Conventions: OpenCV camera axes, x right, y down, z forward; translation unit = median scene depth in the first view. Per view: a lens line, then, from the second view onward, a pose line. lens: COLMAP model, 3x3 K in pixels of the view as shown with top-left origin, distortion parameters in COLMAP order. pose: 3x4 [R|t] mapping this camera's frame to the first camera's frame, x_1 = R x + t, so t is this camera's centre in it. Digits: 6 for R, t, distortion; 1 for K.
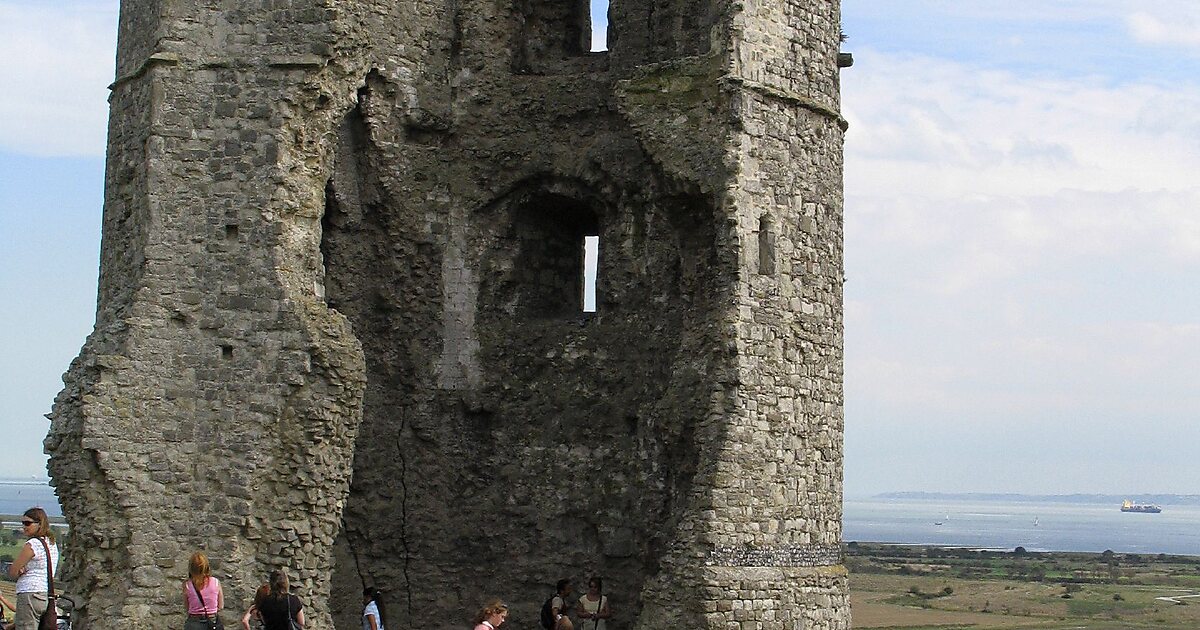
lens RADIAL K [[3041.4, 0, 615.5], [0, 3041.4, 396.7], [0, 0, 1]] dist [0.048046, 0.000000]
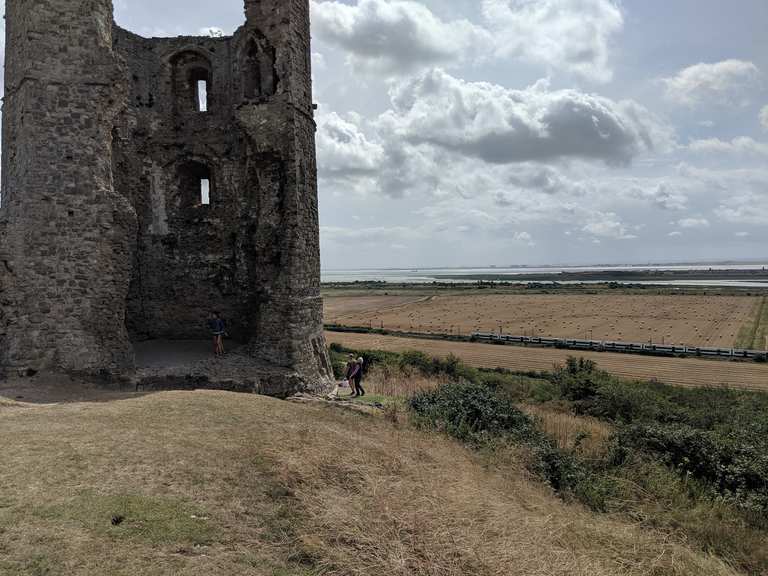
lens RADIAL K [[626.9, 0, 374.8], [0, 626.9, 280.8], [0, 0, 1]] dist [0.094831, -0.156152]
pose [[0.930037, -0.048287, 0.364278, -0.092467], [0.029806, 0.997975, 0.056189, 0.014444], [-0.366254, -0.041400, 0.929593, 0.486254]]
